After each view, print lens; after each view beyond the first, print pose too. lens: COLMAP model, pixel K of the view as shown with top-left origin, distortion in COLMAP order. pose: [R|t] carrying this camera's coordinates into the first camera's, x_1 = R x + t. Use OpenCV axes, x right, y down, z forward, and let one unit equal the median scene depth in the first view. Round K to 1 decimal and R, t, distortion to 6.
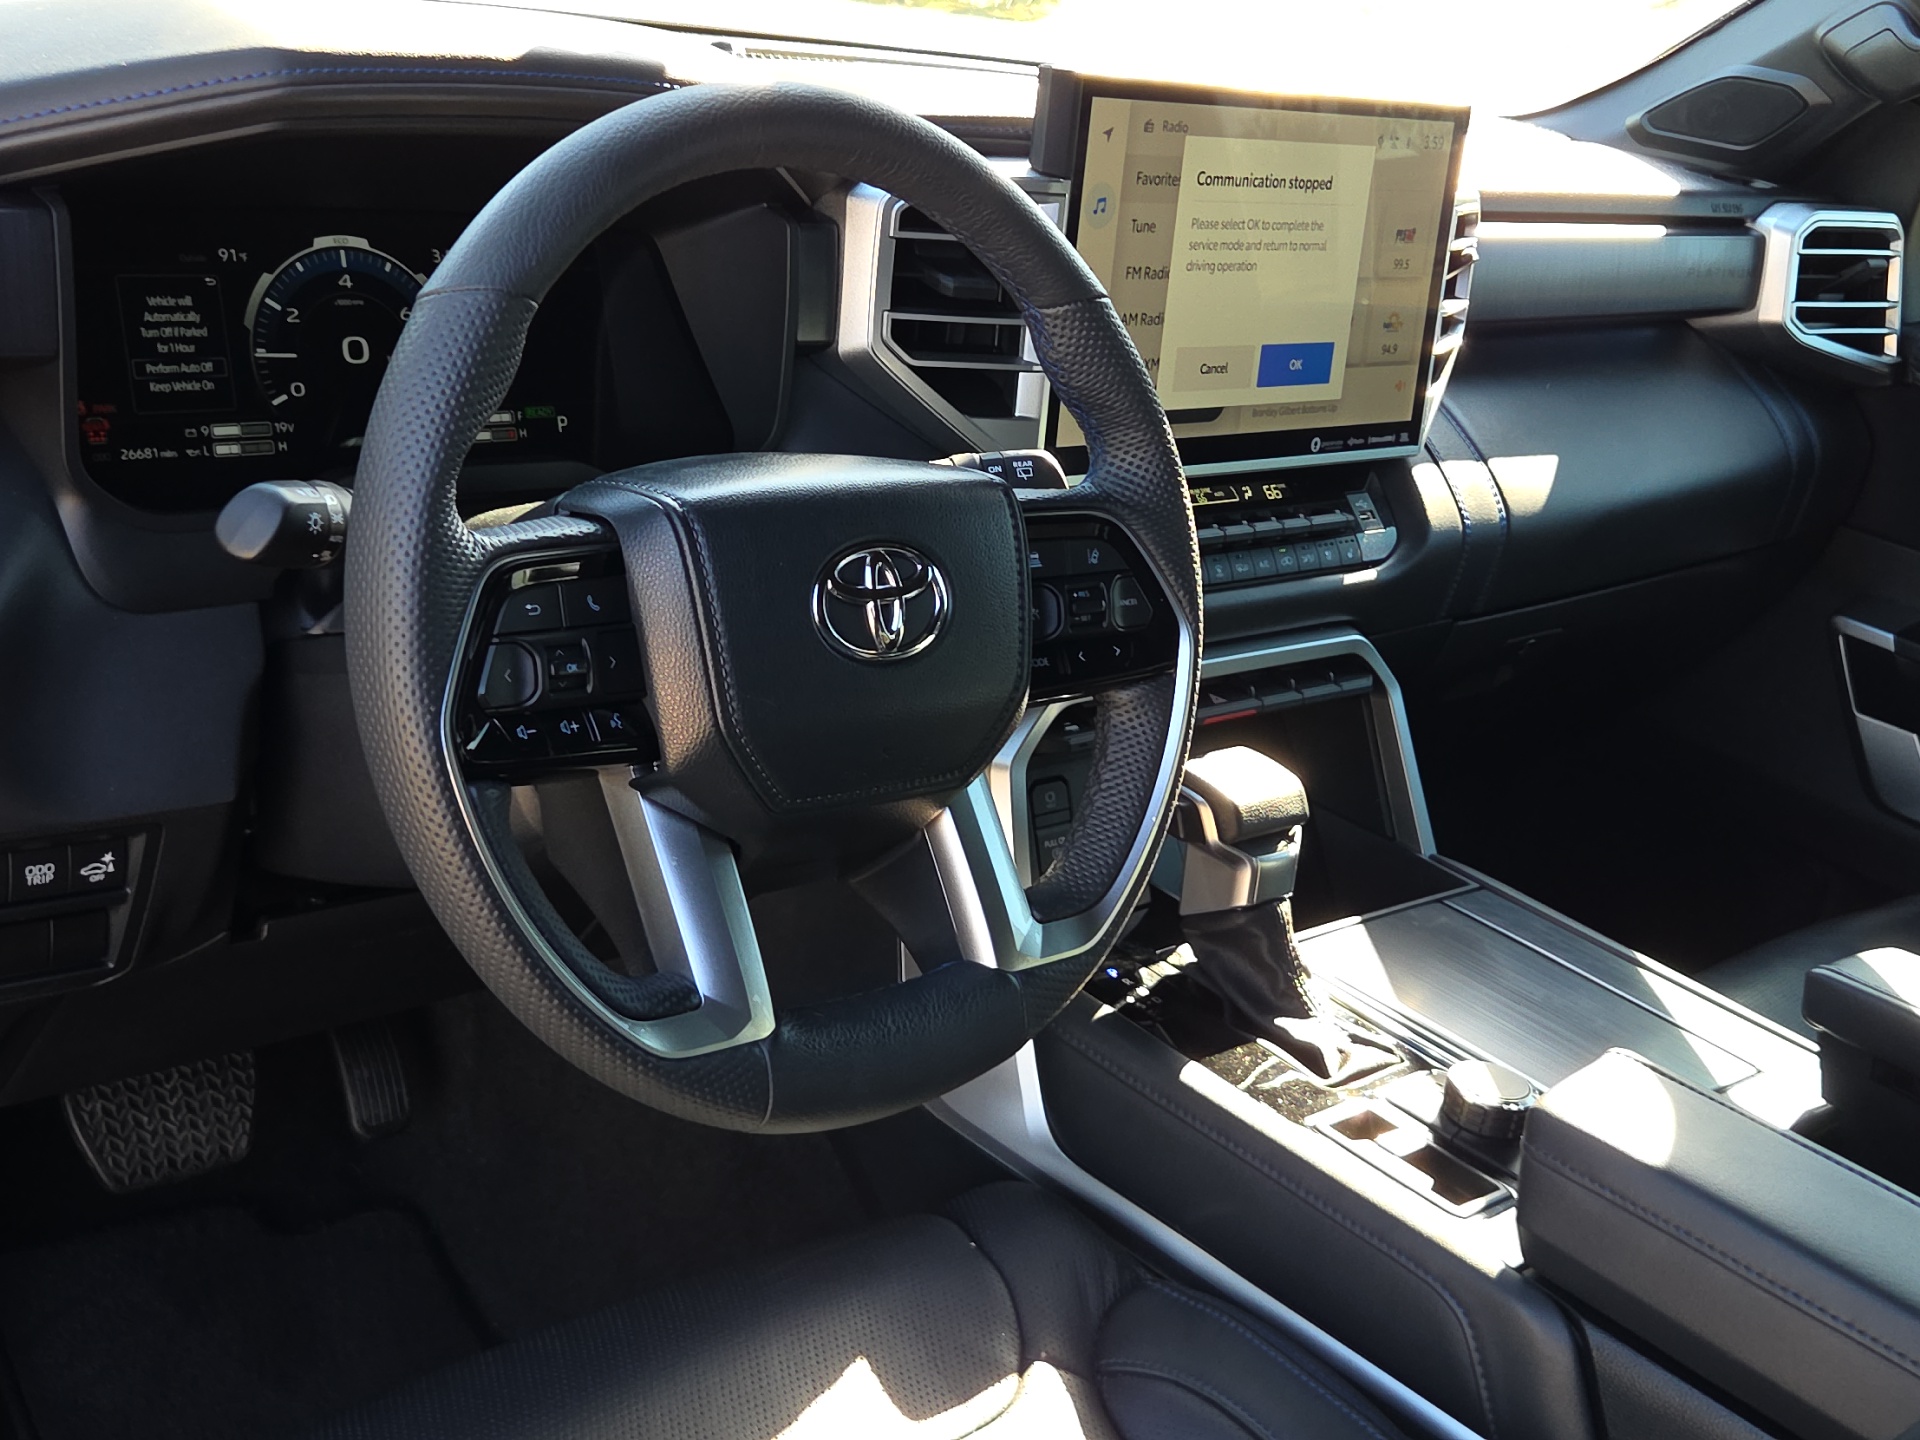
lens RADIAL K [[2353.4, 0, 957.6], [0, 2353.4, 691.5], [0, 0, 1]] dist [0.032327, 0.015262]
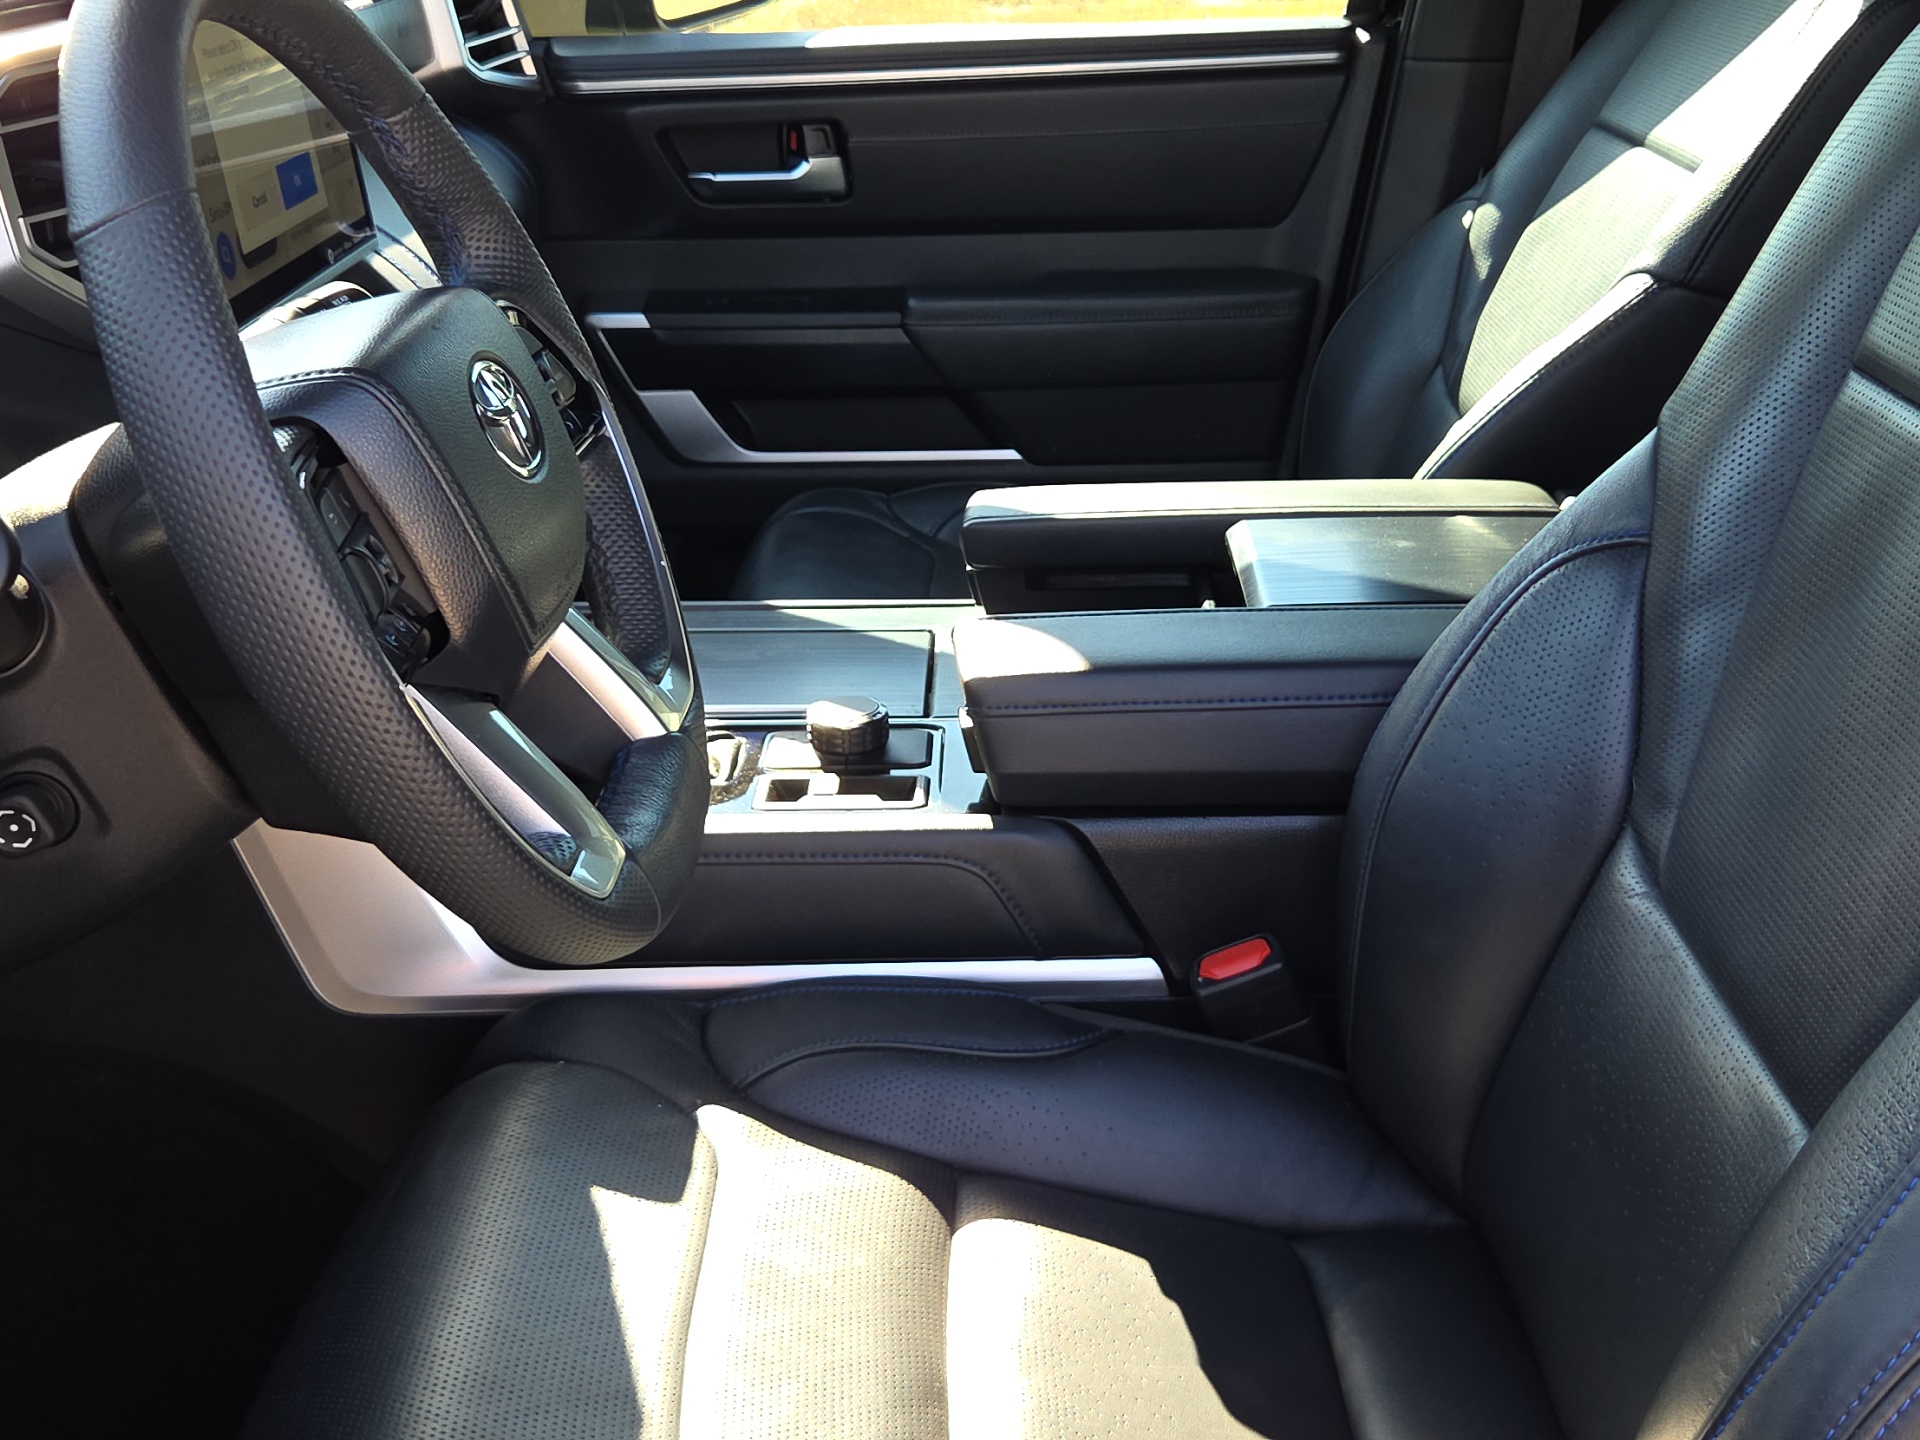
lens RADIAL K [[2353.4, 0, 957.6], [0, 2353.4, 691.5], [0, 0, 1]] dist [0.032327, 0.015262]
pose [[0.677075, -0.415576, 0.607344, -0.431673], [0.376592, 0.904705, 0.199215, -0.046850], [-0.632256, 0.093837, 0.769056, 0.105825]]
